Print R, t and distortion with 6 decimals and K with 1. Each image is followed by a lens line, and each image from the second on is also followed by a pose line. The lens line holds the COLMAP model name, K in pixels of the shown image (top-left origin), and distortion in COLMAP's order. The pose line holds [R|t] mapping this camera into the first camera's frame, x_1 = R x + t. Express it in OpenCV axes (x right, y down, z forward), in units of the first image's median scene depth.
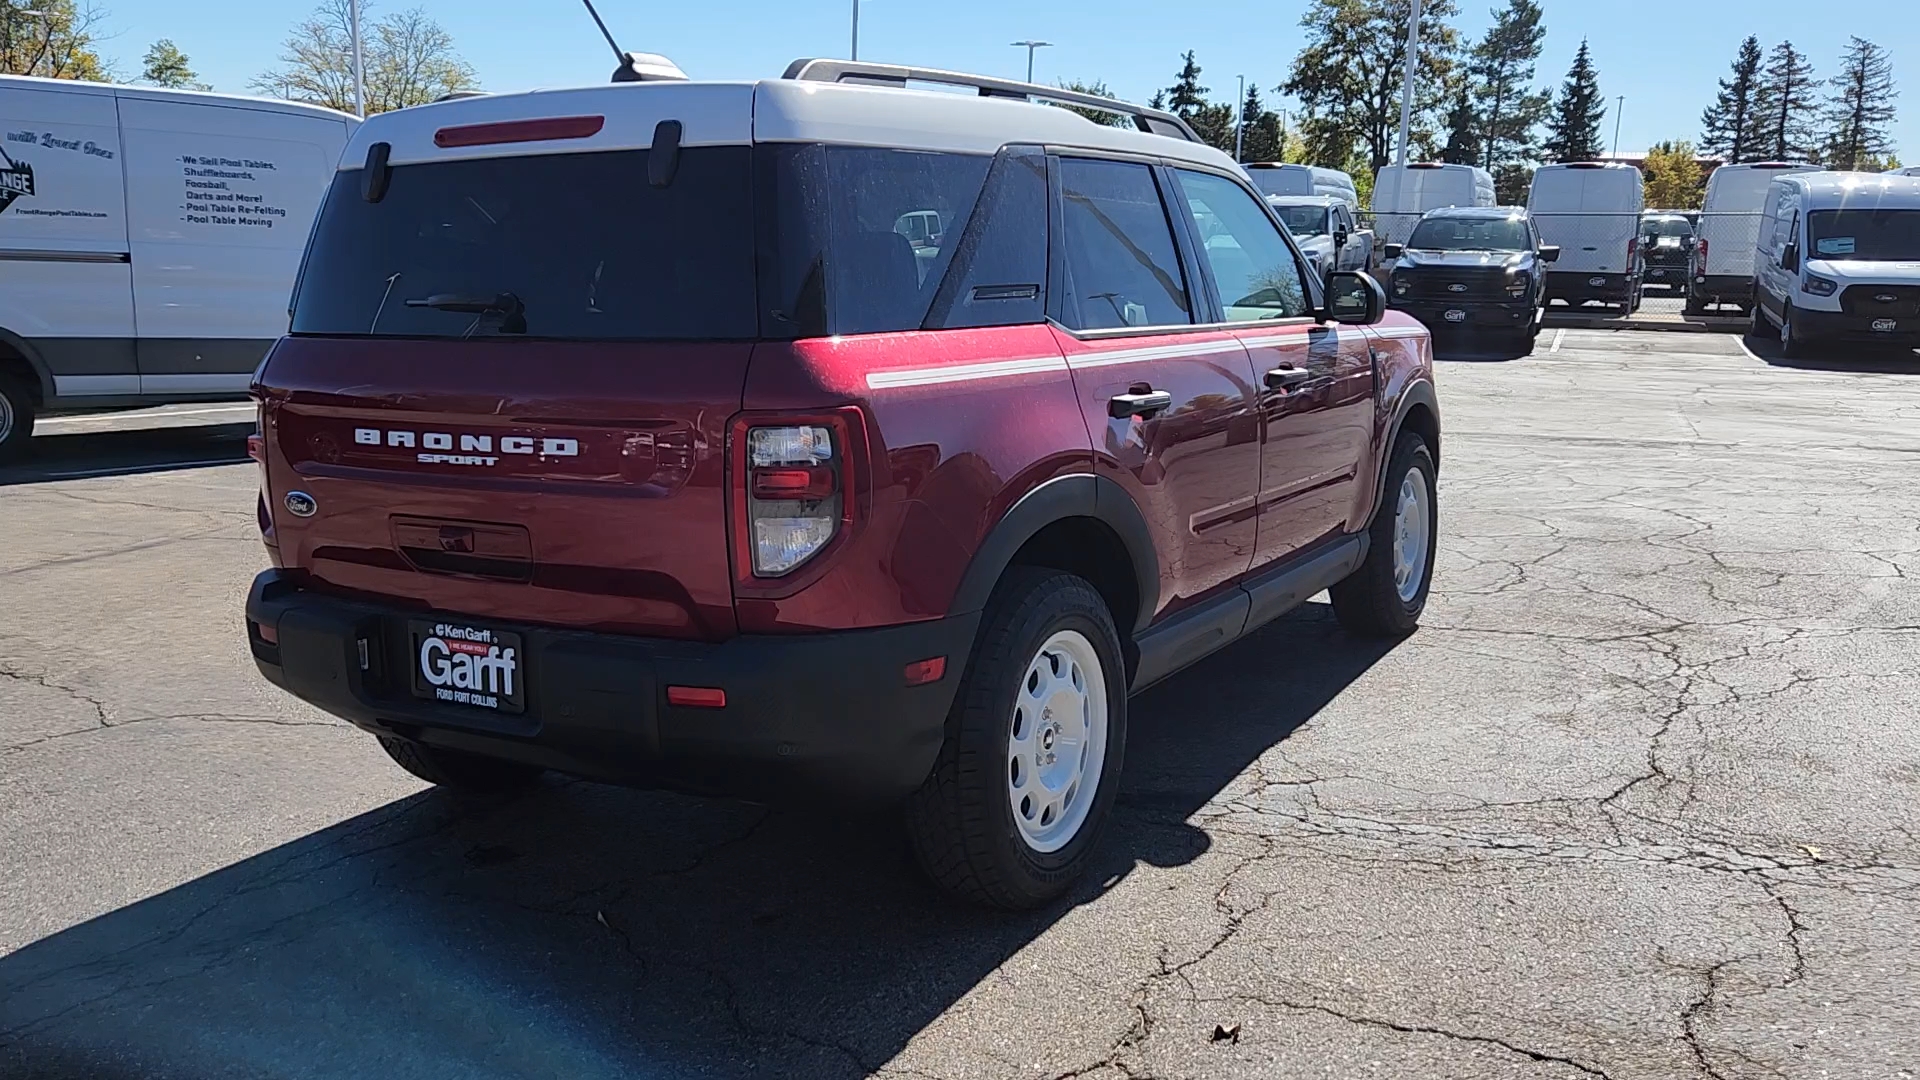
lens RADIAL K [[1637.5, 0, 958.1], [0, 1637.5, 521.9], [0, 0, 1]] dist [0.024609, -0.004348]
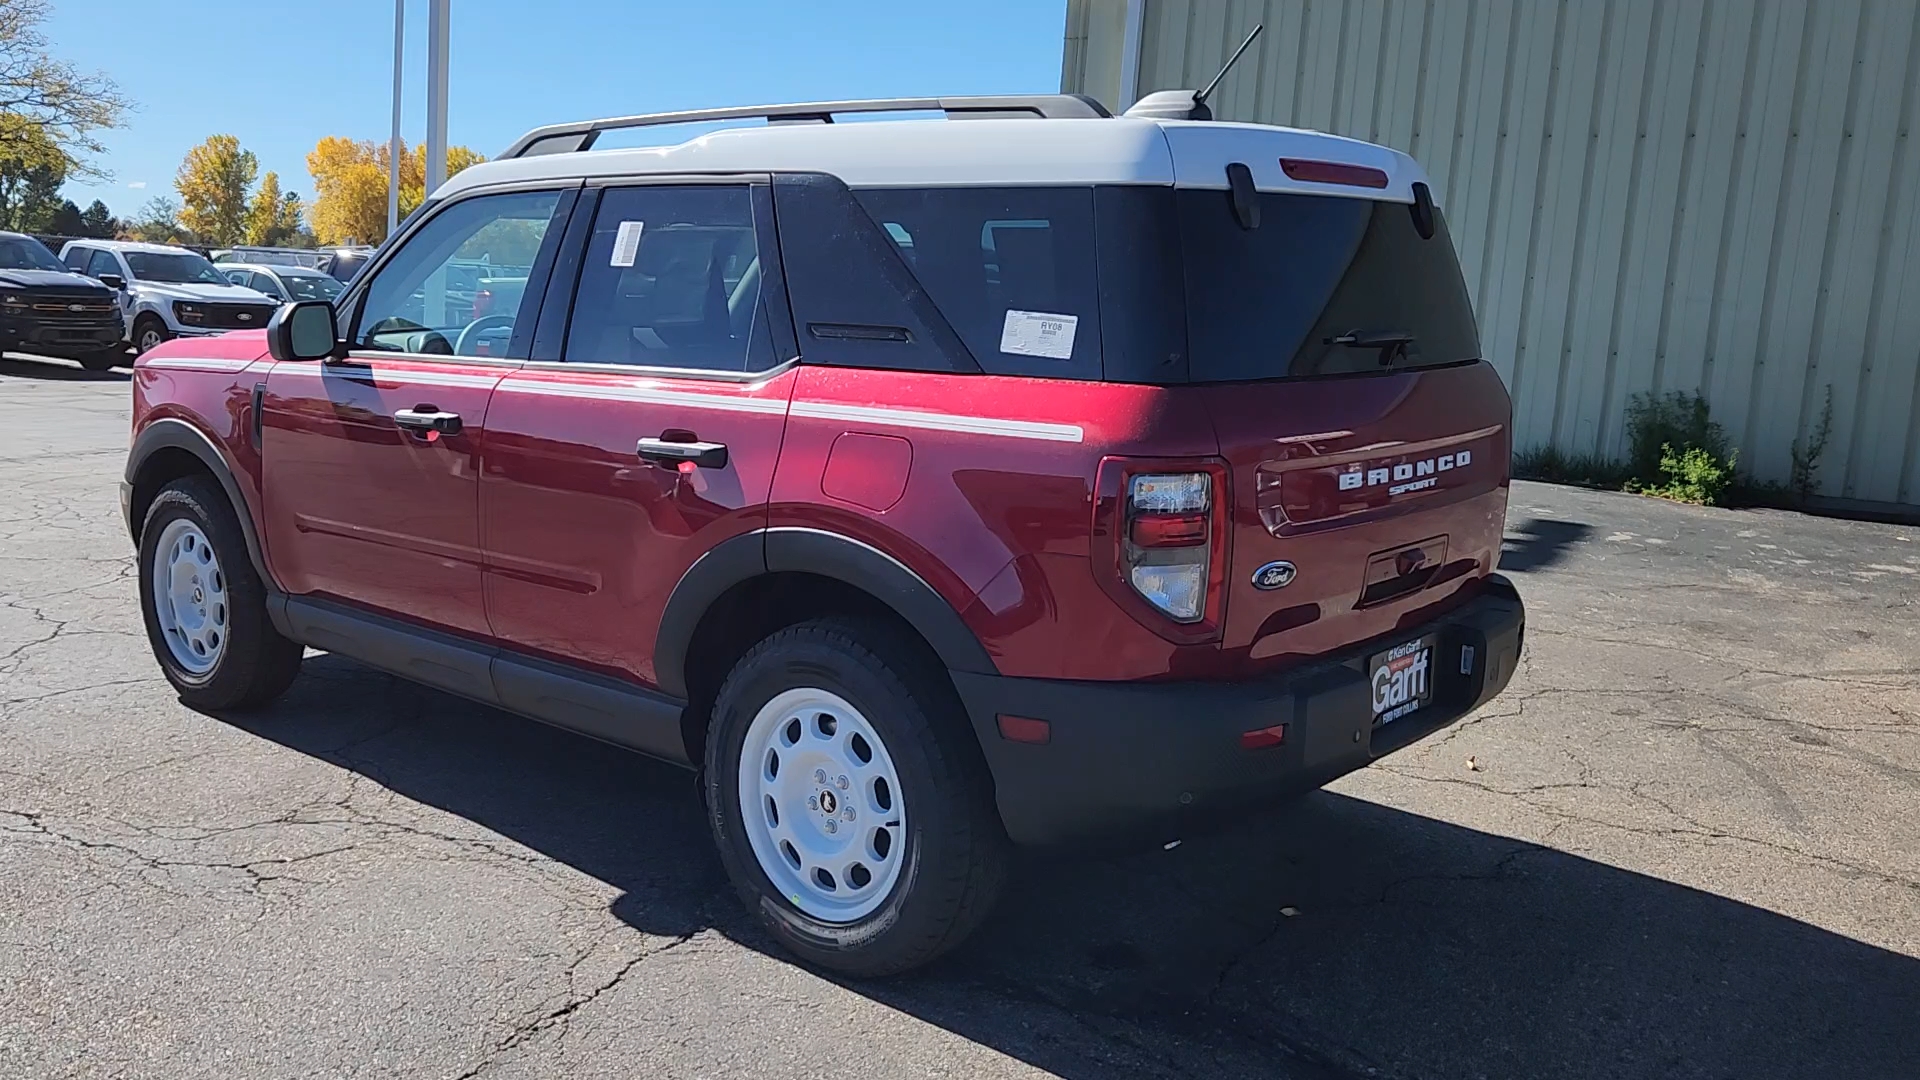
lens RADIAL K [[1637.5, 0, 934.9], [0, 1637.5, 534.4], [0, 0, 1]] dist [0.024609, -0.004348]
pose [[0.157835, -0.140237, 0.977457, -1.104633], [0.132269, 0.983946, 0.119810, -0.138816], [-0.978567, 0.110377, 0.173850, 0.889151]]
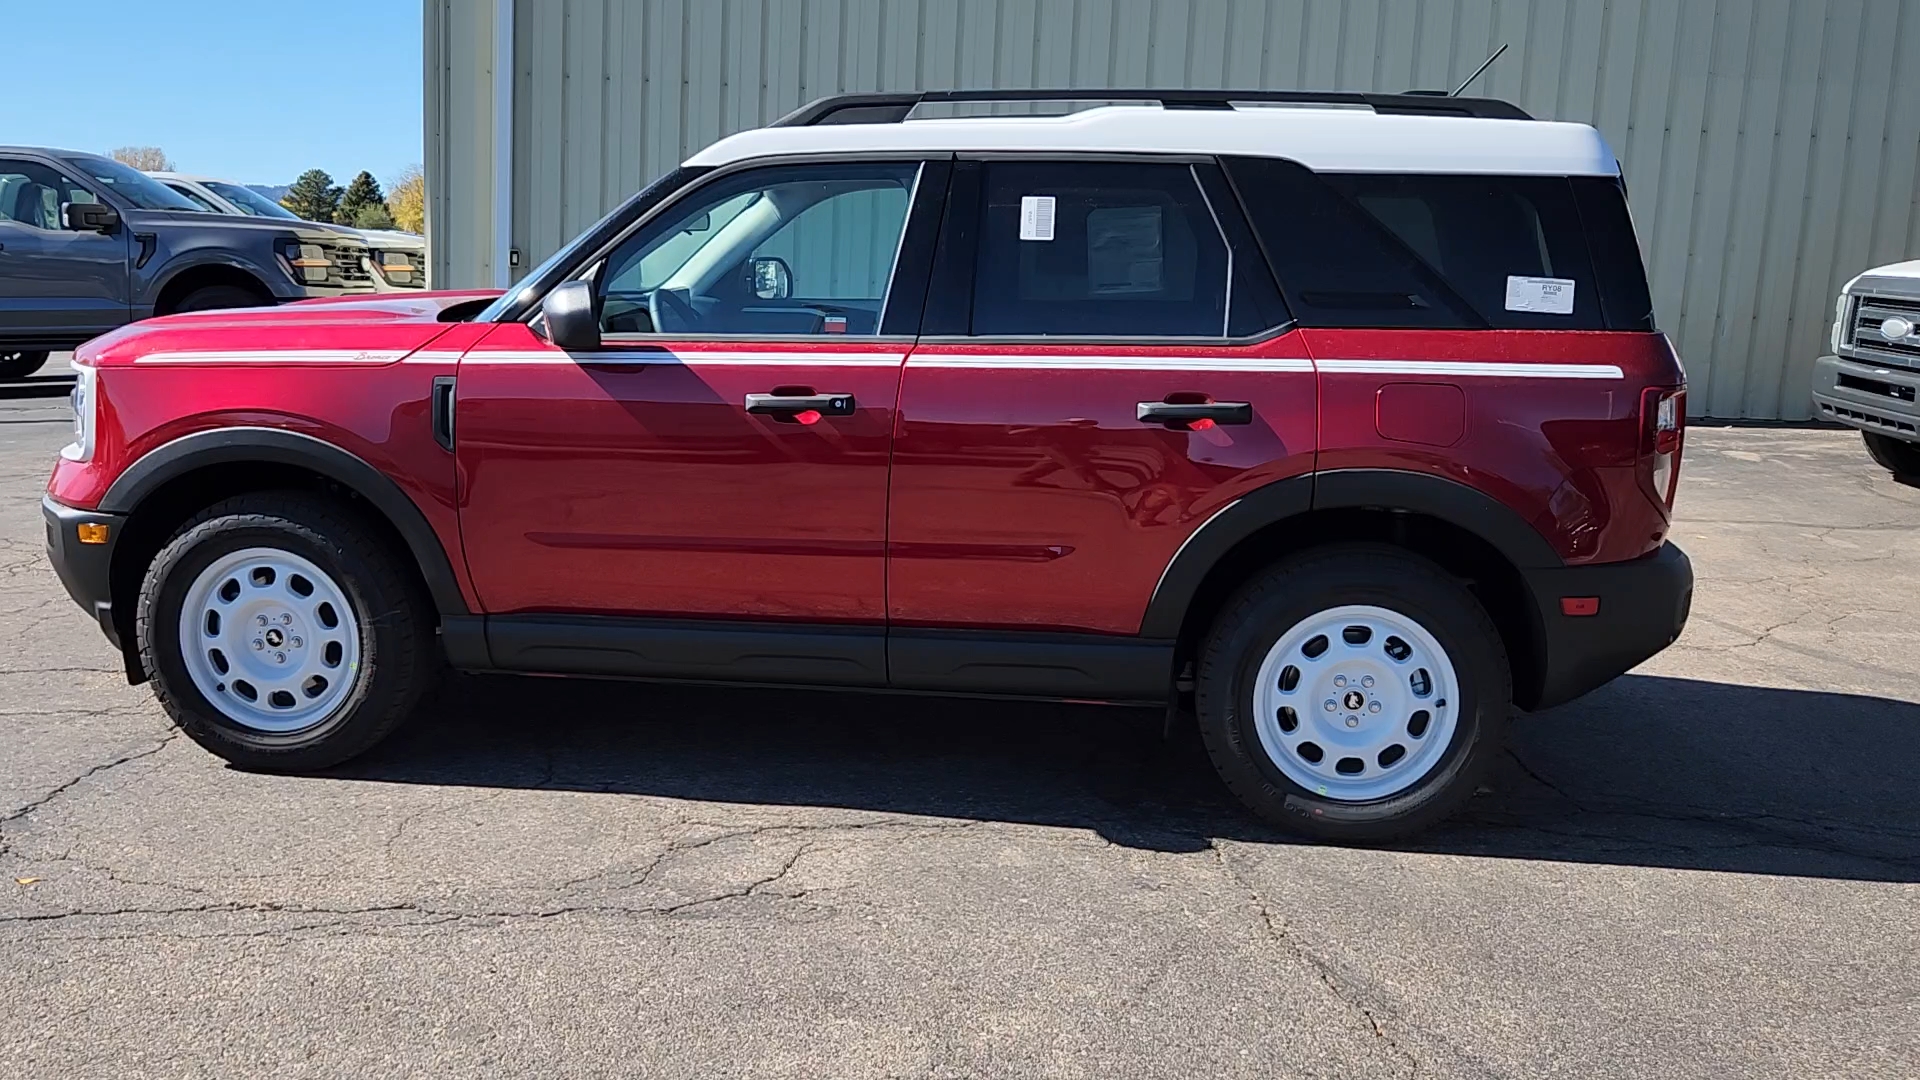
lens RADIAL K [[1637.5, 0, 951.7], [0, 1637.5, 548.0], [0, 0, 1]] dist [0.024609, -0.004348]
pose [[-0.428435, -0.164768, 0.888423, -1.068697], [0.131176, 0.961475, 0.241575, -0.267390], [-0.894000, 0.220038, -0.390316, 1.677732]]
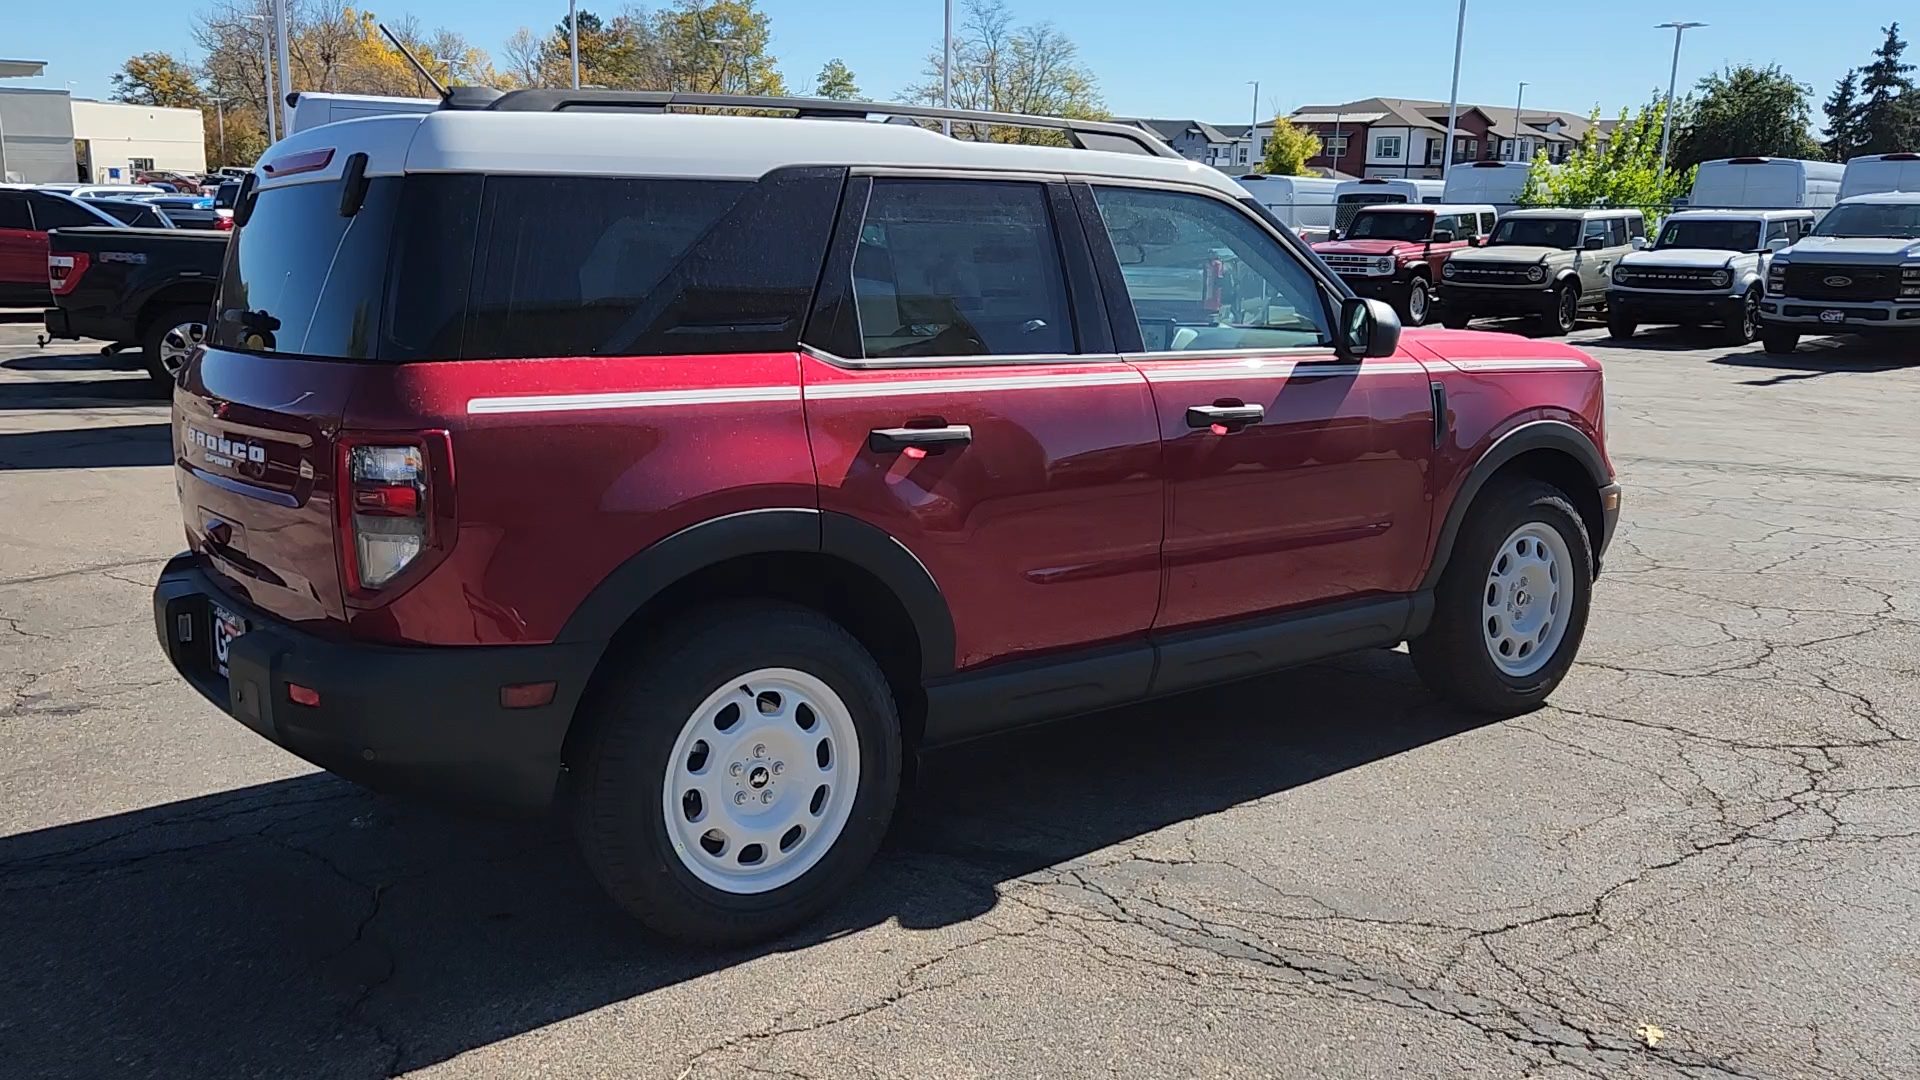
lens RADIAL K [[1637.5, 0, 955.3], [0, 1637.5, 524.1], [0, 0, 1]] dist [0.024609, -0.004348]
pose [[0.928313, 0.067470, -0.365626, 0.449716], [-0.066803, 0.997661, 0.014490, -0.035383], [0.365749, 0.010973, 0.930649, 0.118102]]
